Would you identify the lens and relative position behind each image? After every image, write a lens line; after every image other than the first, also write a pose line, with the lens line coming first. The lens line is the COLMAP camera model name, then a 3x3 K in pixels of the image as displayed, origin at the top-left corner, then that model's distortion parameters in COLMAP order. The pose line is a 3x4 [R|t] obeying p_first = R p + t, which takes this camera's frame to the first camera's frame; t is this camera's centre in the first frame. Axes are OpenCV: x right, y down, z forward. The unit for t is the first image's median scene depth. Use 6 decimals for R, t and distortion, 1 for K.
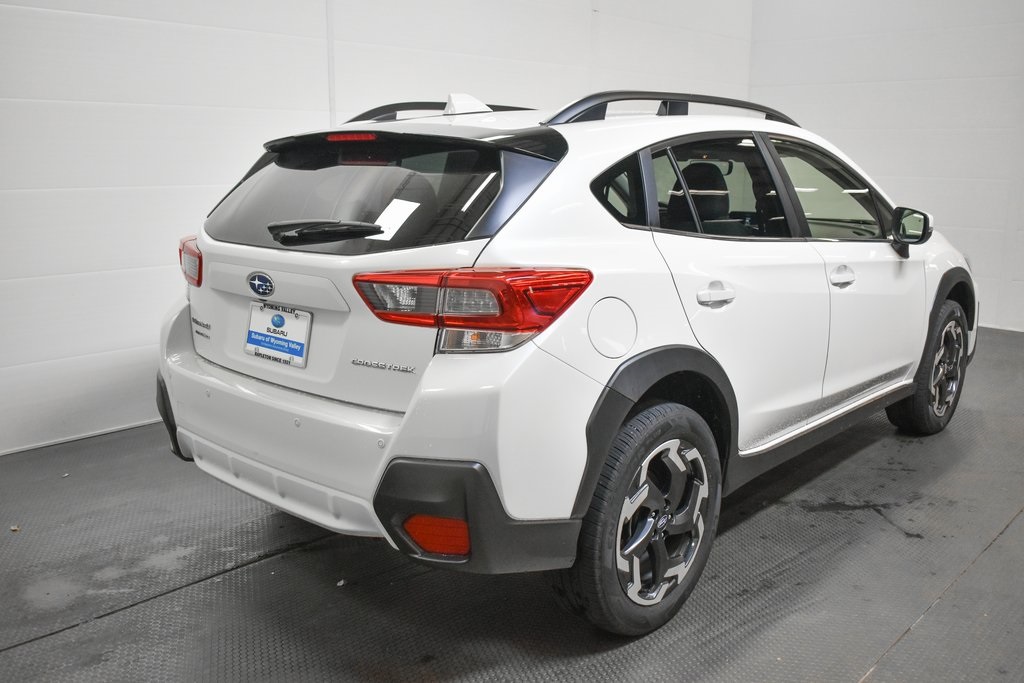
lens RADIAL K [[907.6, 0, 512.0], [0, 907.6, 341.5], [0, 0, 1]] dist [0.003756, 0.000674]
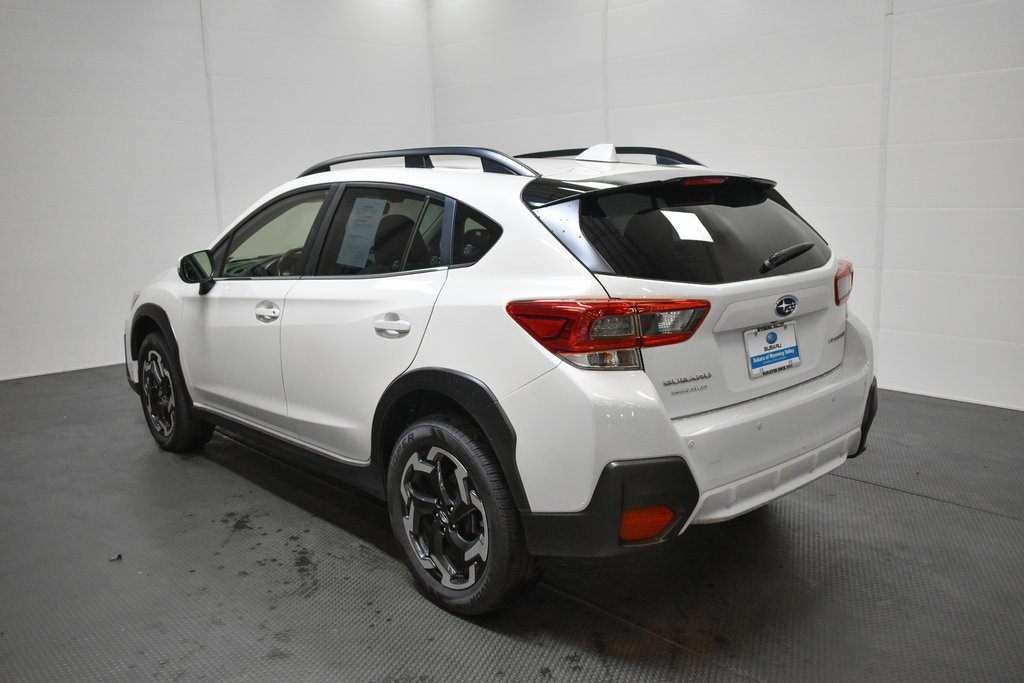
lens RADIAL K [[909.6, 0, 510.5], [0, 909.6, 344.7], [0, 0, 1]] dist [-0.030611, 0.013214]
pose [[0.099133, -0.186680, 0.977406, -1.446960], [0.234713, 0.958916, 0.159342, -0.281500], [-0.966997, 0.213614, 0.138877, 1.178999]]
